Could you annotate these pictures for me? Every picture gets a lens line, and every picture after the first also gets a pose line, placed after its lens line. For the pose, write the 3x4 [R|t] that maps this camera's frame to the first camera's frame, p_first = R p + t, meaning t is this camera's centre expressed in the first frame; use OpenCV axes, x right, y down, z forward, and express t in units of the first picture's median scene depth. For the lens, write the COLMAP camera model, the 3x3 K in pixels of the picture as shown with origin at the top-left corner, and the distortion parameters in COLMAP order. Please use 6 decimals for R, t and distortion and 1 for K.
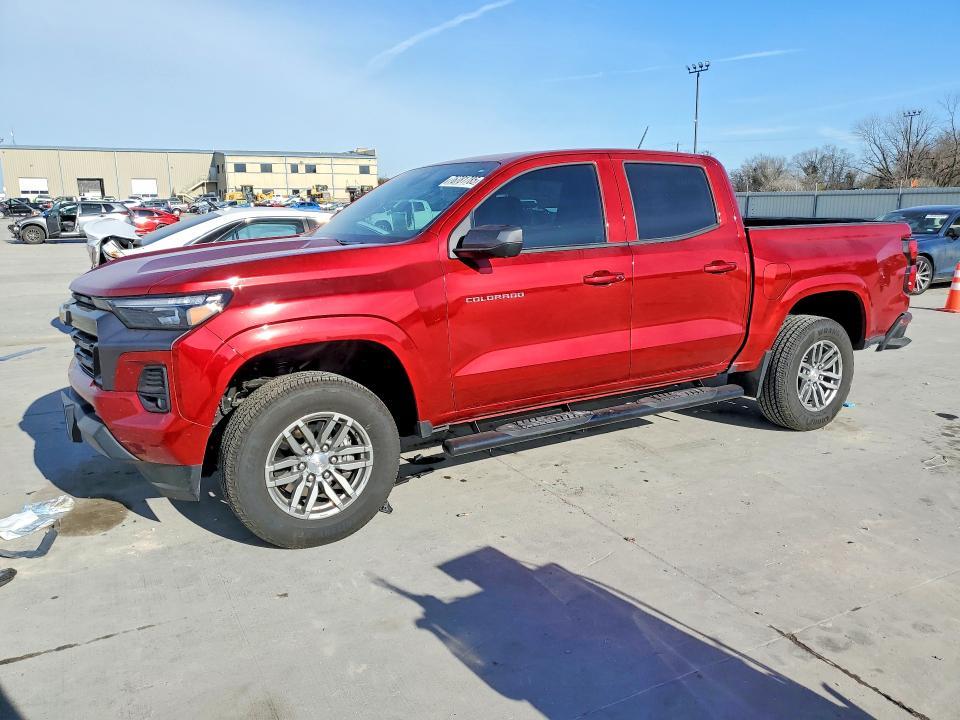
lens RADIAL K [[850.1, 0, 480.0], [0, 850.1, 360.0], [0, 0, 1]] dist [0.006320, 0.003397]
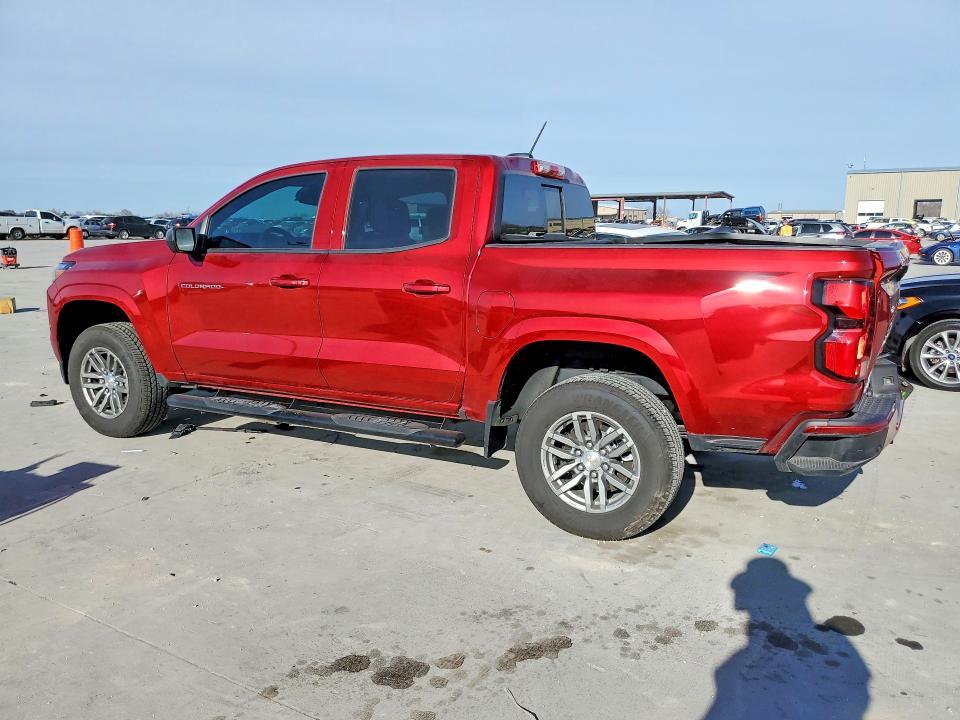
lens RADIAL K [[850.1, 0, 480.0], [0, 850.1, 360.0], [0, 0, 1]] dist [0.006320, 0.003397]
pose [[0.429960, 0.148171, -0.890607, 1.120455], [-0.173497, 0.981616, 0.079552, -0.118213], [0.886021, 0.120314, 0.447763, 0.703463]]
